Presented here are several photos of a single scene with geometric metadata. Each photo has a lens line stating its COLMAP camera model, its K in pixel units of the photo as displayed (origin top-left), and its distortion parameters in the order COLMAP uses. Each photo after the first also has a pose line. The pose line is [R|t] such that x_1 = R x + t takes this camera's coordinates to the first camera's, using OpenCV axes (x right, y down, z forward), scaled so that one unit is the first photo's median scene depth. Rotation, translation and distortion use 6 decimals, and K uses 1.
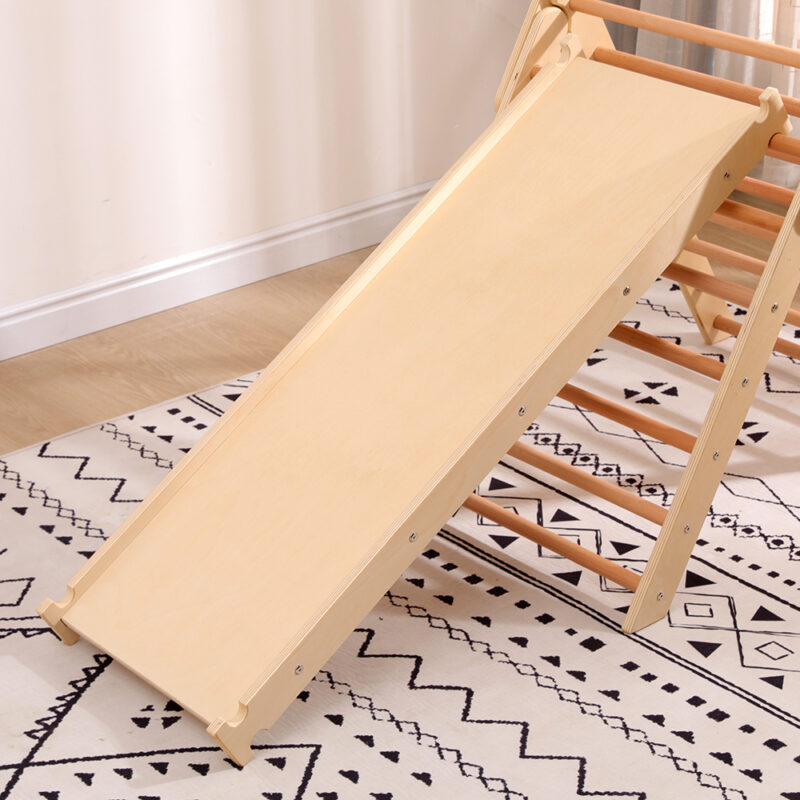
lens RADIAL K [[2128.3, 0, 400.0], [0, 2128.3, 400.0], [0, 0, 1]] dist [0.094366, 0.438880]
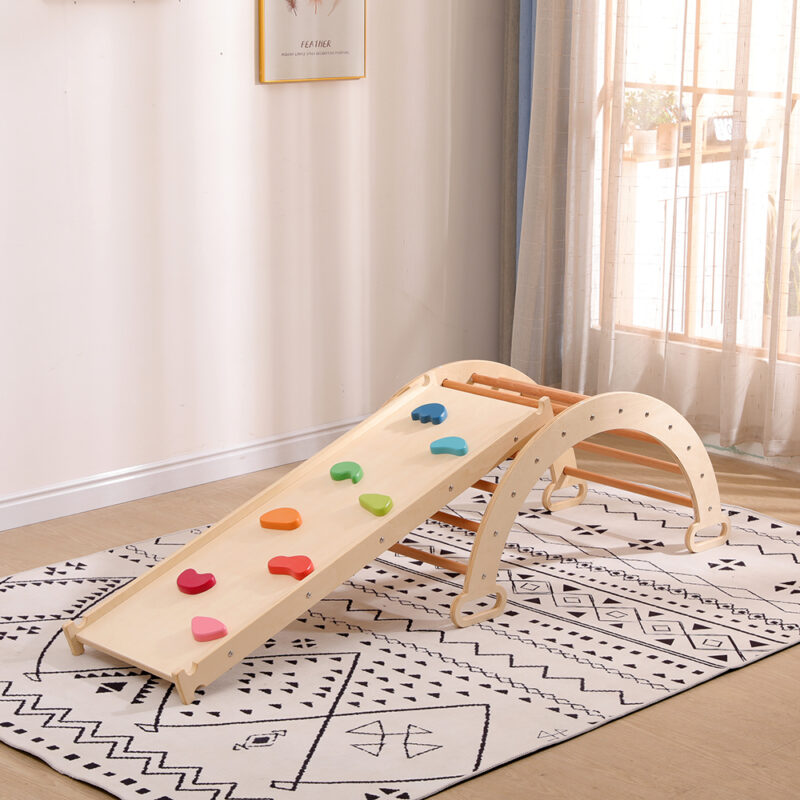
lens RADIAL K [[1928.1, 0, 400.0], [0, 1928.1, 400.0], [0, 0, 1]] dist [0.118269, -0.111794]
pose [[0.997329, 0.004393, 0.072902, -0.114039], [0.010583, 0.978962, -0.203767, 0.266868], [-0.072263, 0.203994, 0.976301, -0.545141]]
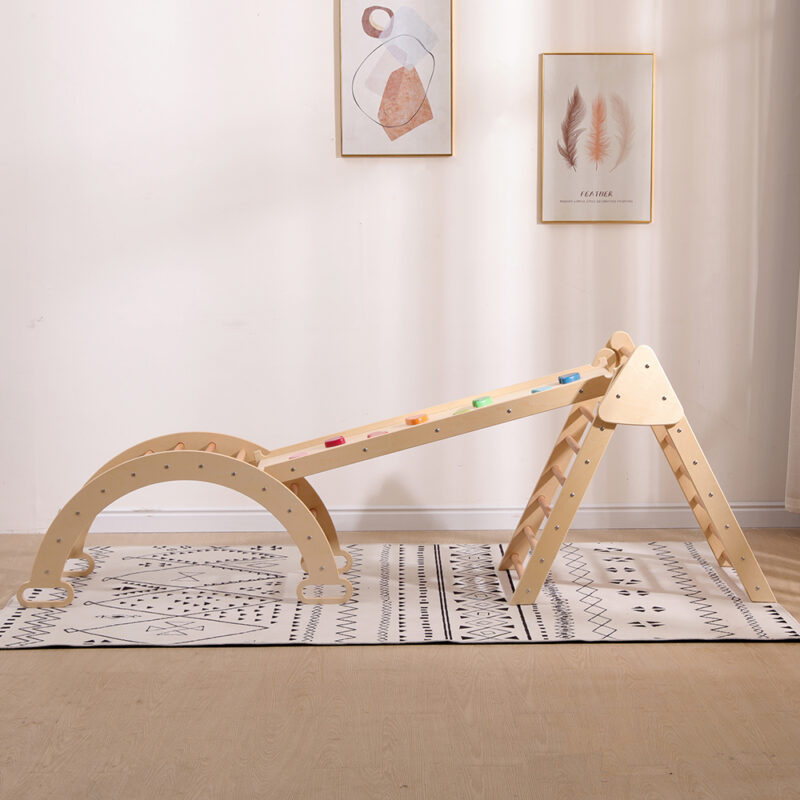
lens RADIAL K [[1940.1, 0, 400.0], [0, 1940.1, 400.0], [0, 0, 1]] dist [0.021870, 0.223901]
pose [[0.774227, 0.076601, -0.628255, 1.348190], [-0.272887, 0.936043, -0.222162, 0.379909], [0.571056, 0.343447, 0.745614, -0.597880]]
